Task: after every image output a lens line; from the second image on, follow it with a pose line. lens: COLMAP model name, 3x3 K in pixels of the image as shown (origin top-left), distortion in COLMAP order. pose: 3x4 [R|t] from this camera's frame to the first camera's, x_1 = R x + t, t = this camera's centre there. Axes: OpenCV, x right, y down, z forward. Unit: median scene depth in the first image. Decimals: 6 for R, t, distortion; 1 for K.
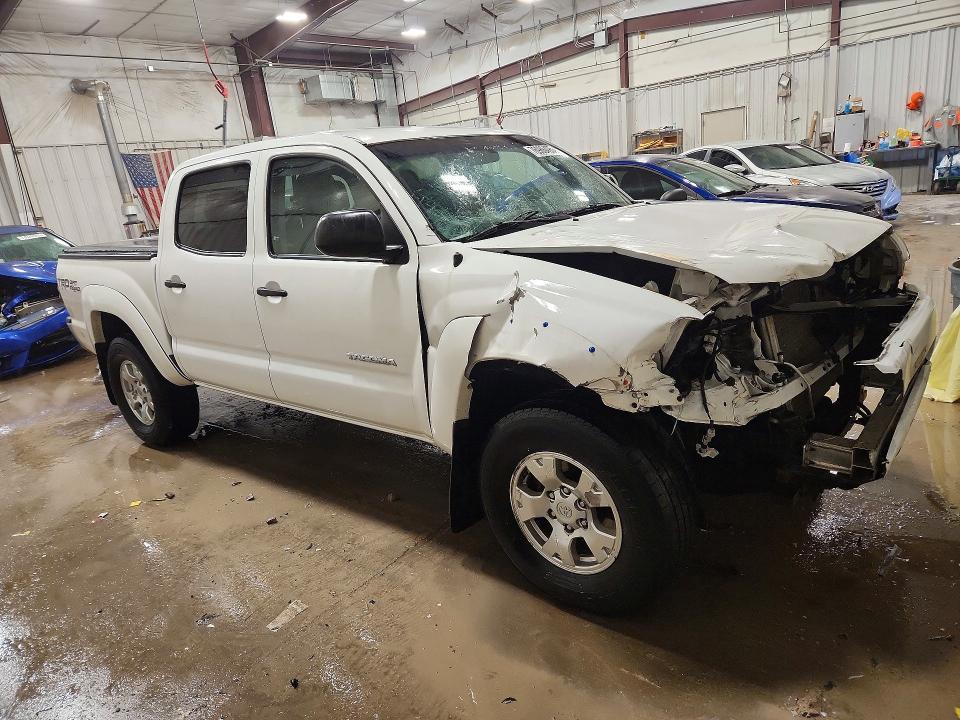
lens RADIAL K [[654.4, 0, 476.5], [0, 654.4, 367.7], [0, 0, 1]] dist [0.038165, -0.017244]
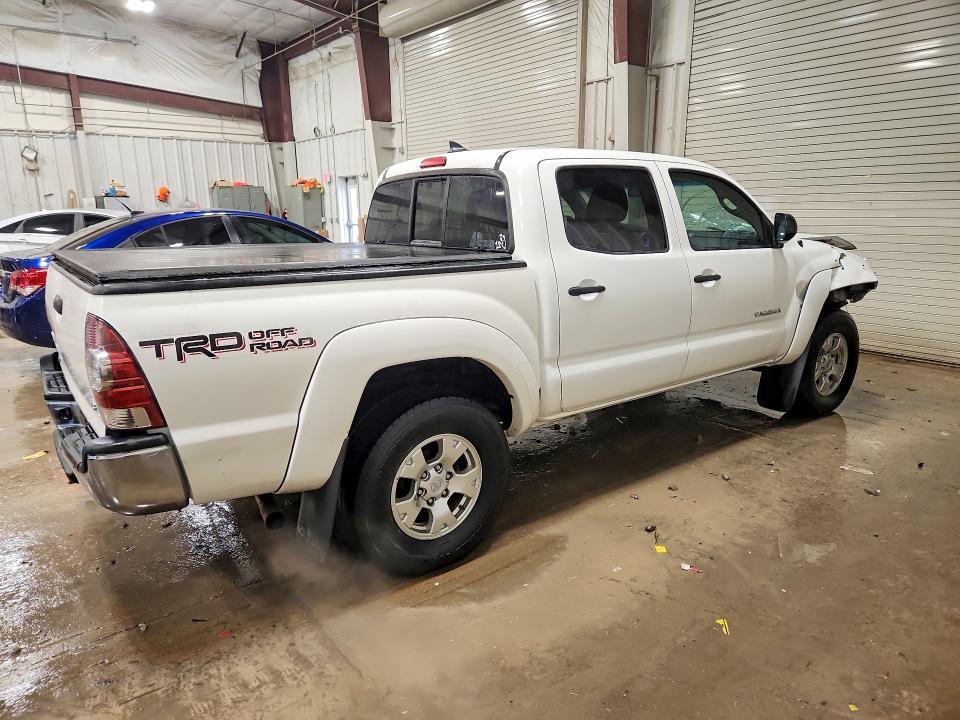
lens RADIAL K [[654.4, 0, 474.7], [0, 654.4, 358.6], [0, 0, 1]] dist [0.038165, -0.017244]
pose [[0.237676, -0.114218, 0.964606, -0.368817], [0.265860, 0.962791, 0.048496, -0.033541], [-0.934253, 0.244923, 0.259198, 0.261716]]
